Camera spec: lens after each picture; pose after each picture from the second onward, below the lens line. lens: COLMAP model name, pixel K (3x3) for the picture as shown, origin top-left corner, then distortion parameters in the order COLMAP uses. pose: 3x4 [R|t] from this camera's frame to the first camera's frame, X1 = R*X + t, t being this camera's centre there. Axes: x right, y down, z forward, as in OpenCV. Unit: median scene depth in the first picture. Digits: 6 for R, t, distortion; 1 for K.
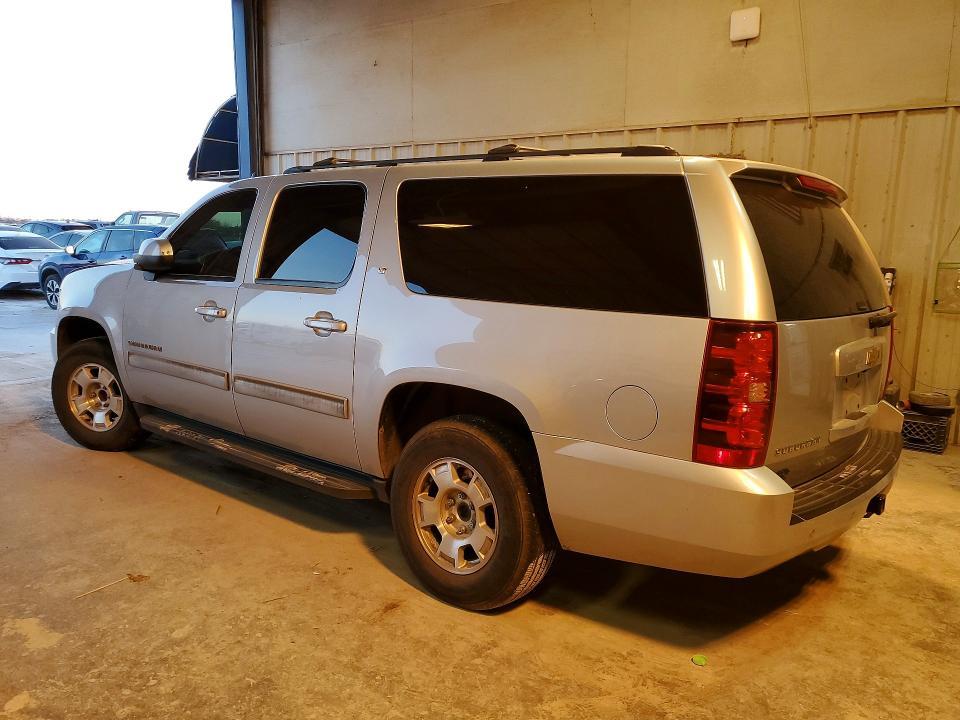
lens RADIAL K [[770.8, 0, 480.0], [0, 770.8, 360.0], [0, 0, 1]] dist [0.029023, -0.001453]
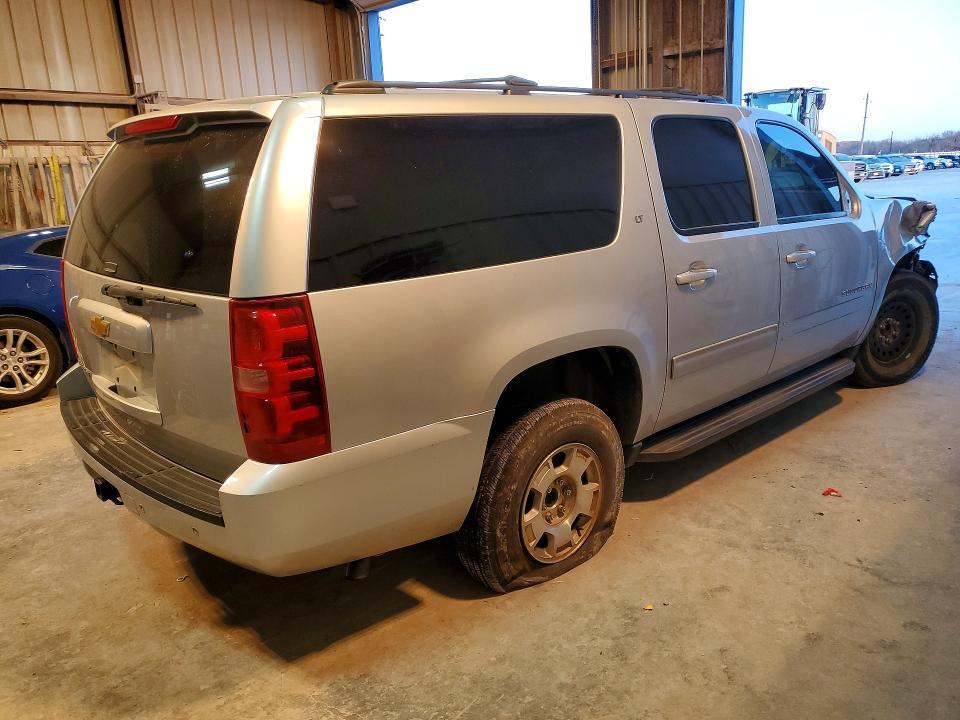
lens RADIAL K [[770.8, 0, 480.0], [0, 770.8, 360.0], [0, 0, 1]] dist [0.029023, -0.001453]
pose [[-0.161205, 0.220139, -0.962056, 1.319328], [-0.108476, 0.964947, 0.238977, -0.228565], [0.980941, 0.142884, -0.131674, 1.578156]]
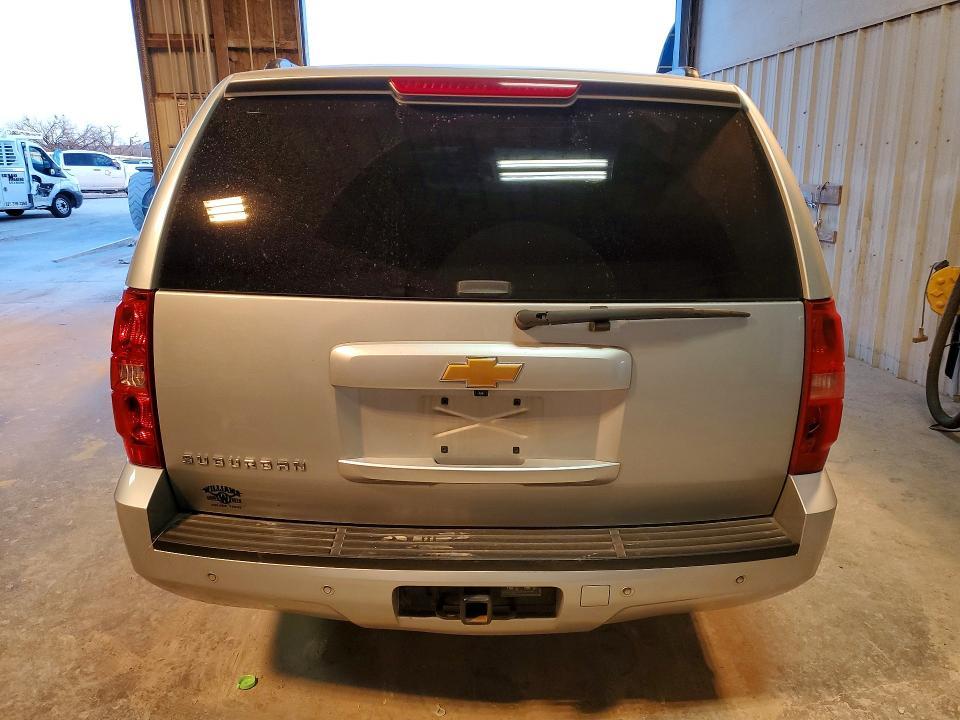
lens RADIAL K [[770.8, 0, 480.0], [0, 770.8, 360.0], [0, 0, 1]] dist [0.029023, -0.001453]
pose [[0.638637, 0.175421, -0.749246, 0.980854], [-0.103935, 0.984411, 0.141889, -0.104558], [0.762456, -0.012742, 0.646914, 0.619673]]
